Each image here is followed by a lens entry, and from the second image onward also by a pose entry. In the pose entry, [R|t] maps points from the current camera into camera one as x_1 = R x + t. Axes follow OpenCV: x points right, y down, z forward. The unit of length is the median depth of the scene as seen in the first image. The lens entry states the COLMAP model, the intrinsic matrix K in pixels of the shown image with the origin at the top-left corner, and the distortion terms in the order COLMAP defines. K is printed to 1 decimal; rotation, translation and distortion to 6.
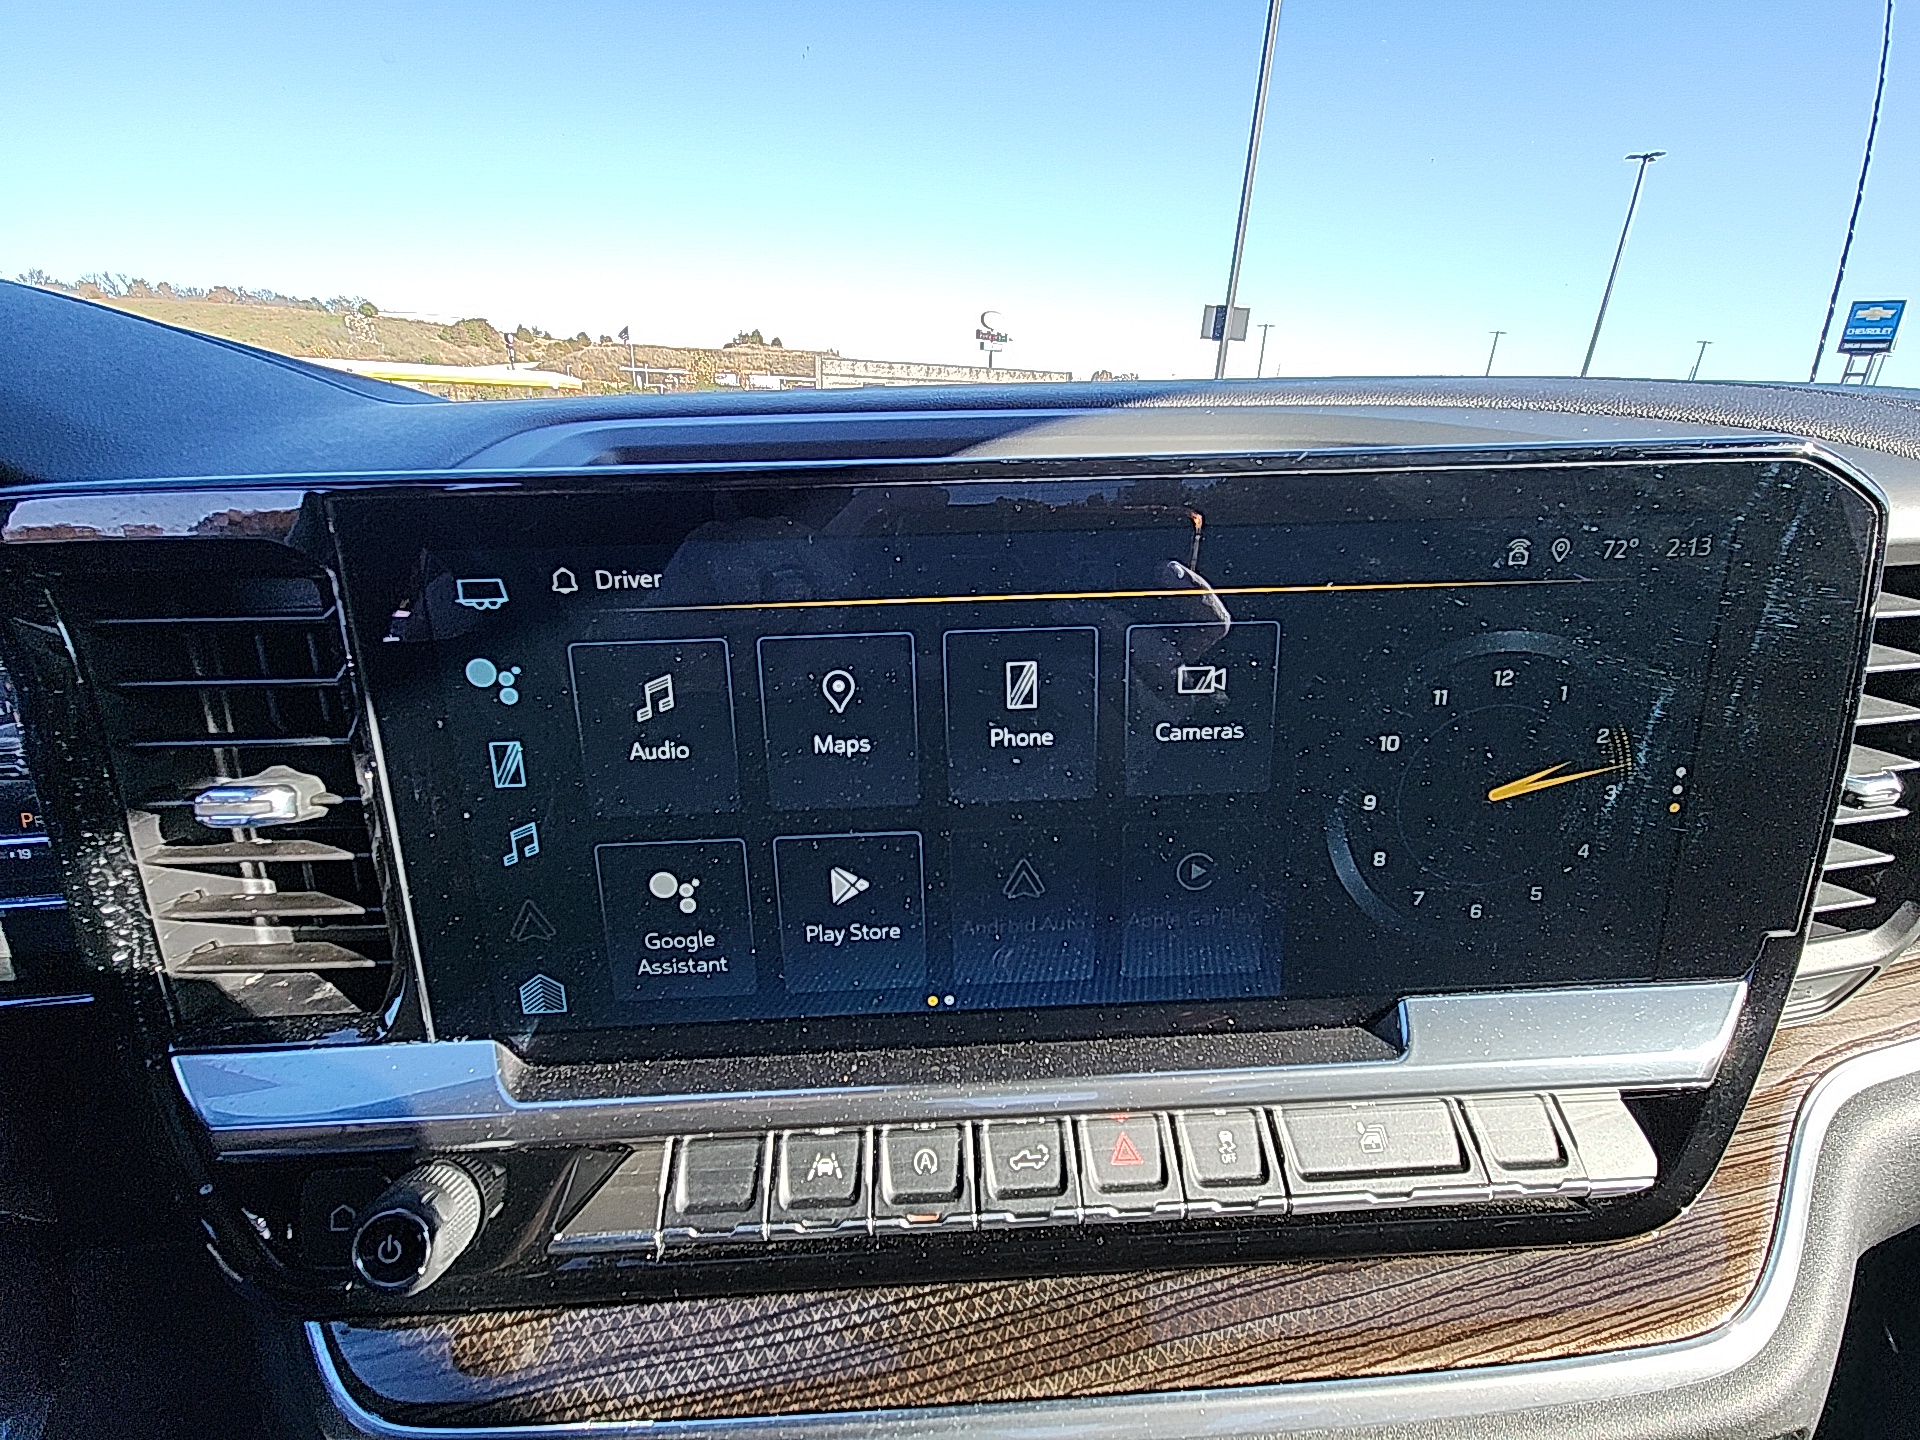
lens RADIAL K [[772.6, 0, 950.1], [0, 772.6, 704.8], [0, 0, 1]] dist [0.017035, -0.009864]
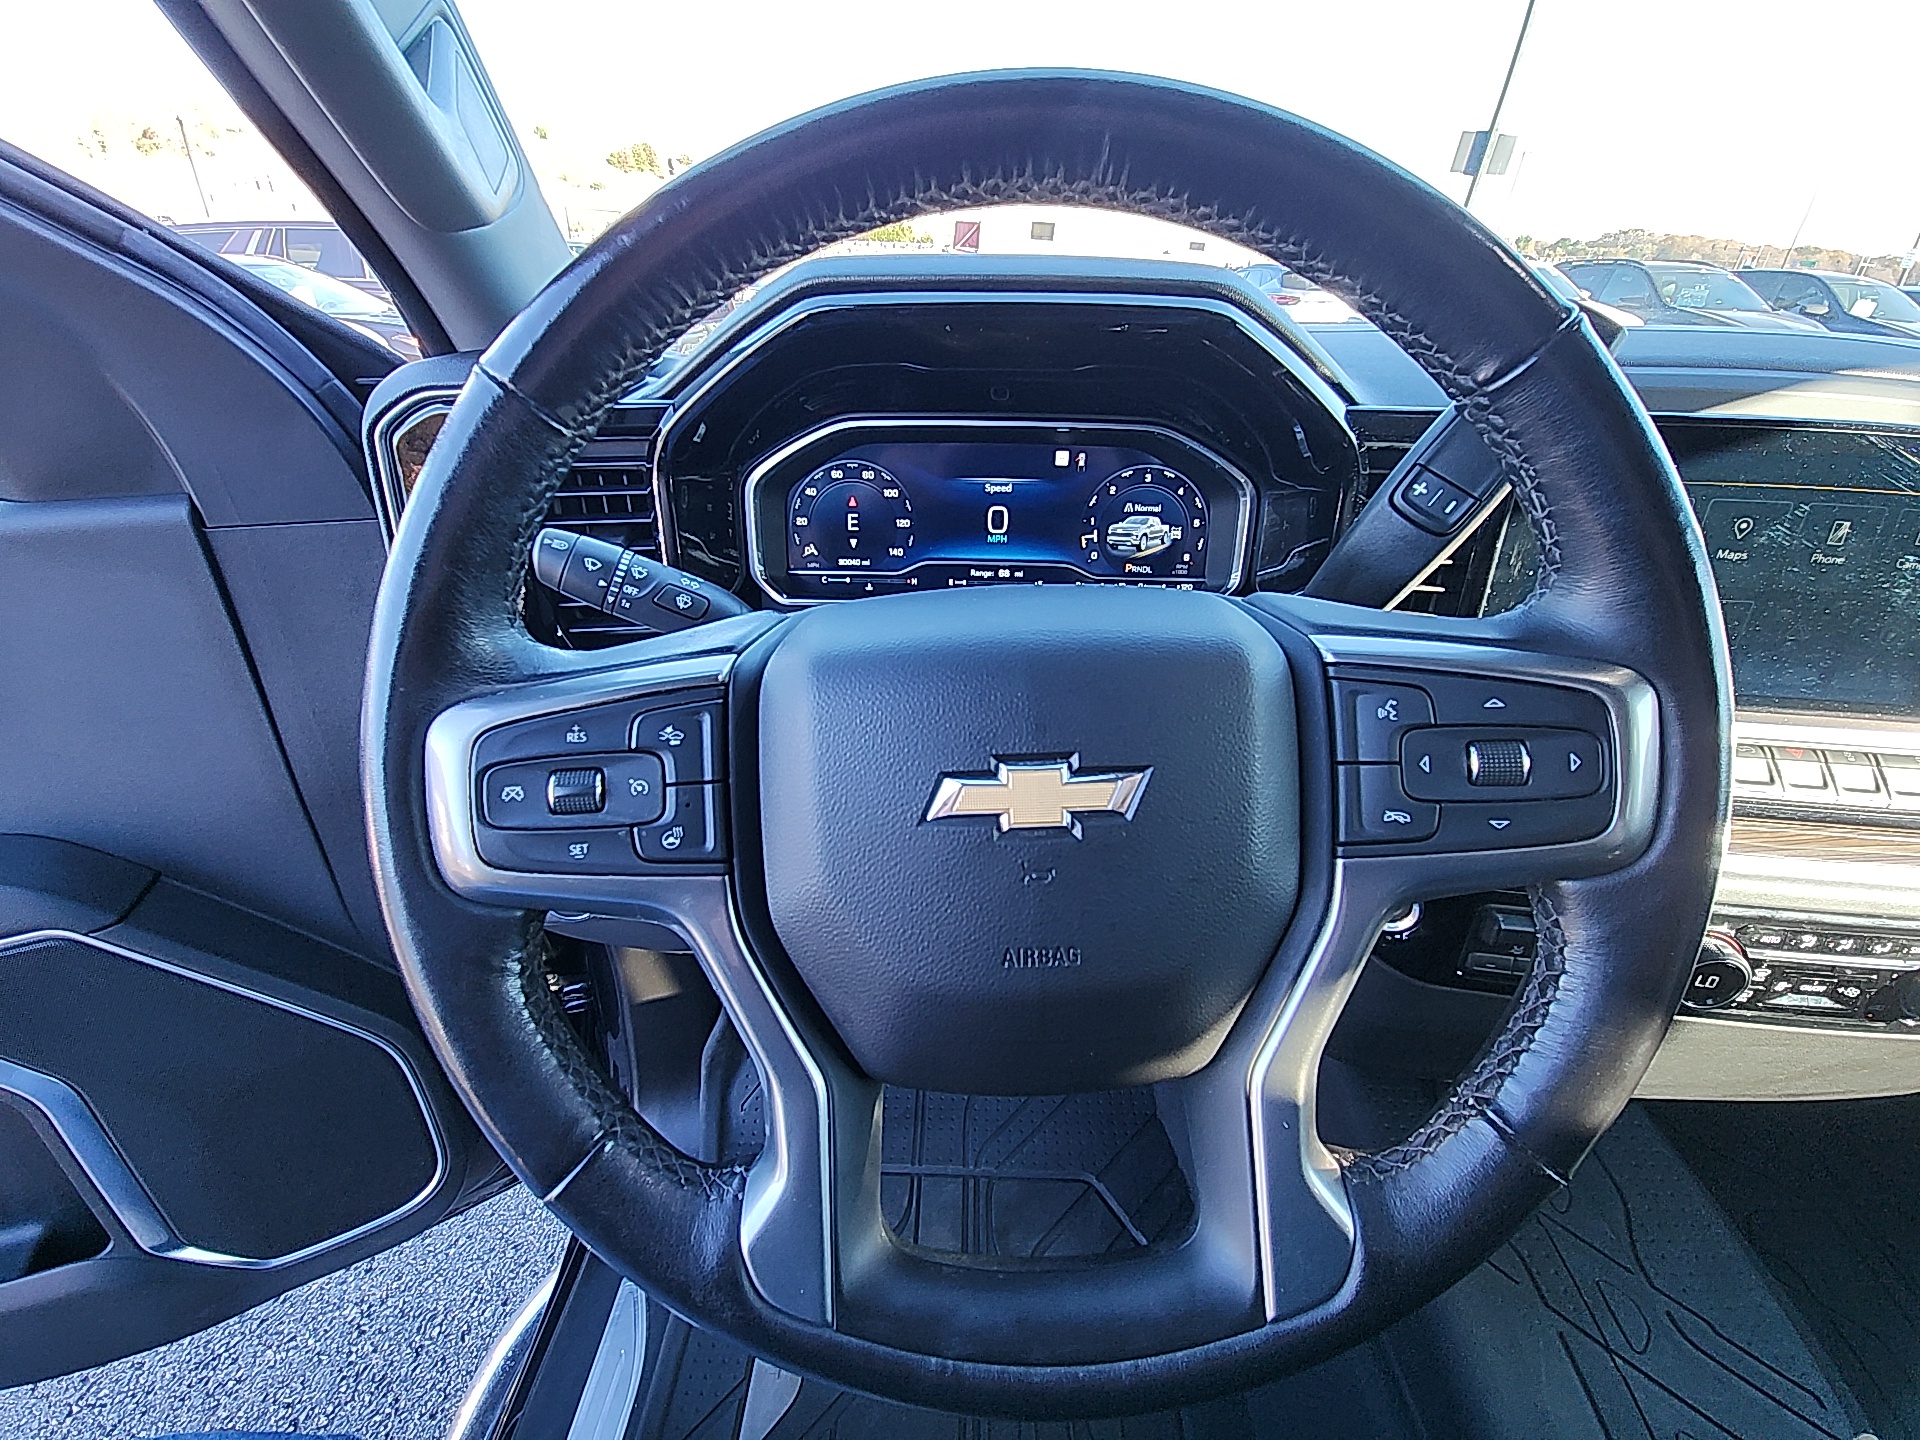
lens RADIAL K [[776.4, 0, 950.6], [0, 776.4, 702.1], [0, 0, 1]] dist [0.017496, -0.015002]
pose [[0.982476, 0.111310, -0.149500, -1.758587], [-0.085536, 0.981905, 0.168958, 0.255196], [0.165601, -0.153209, 0.974219, -1.381253]]
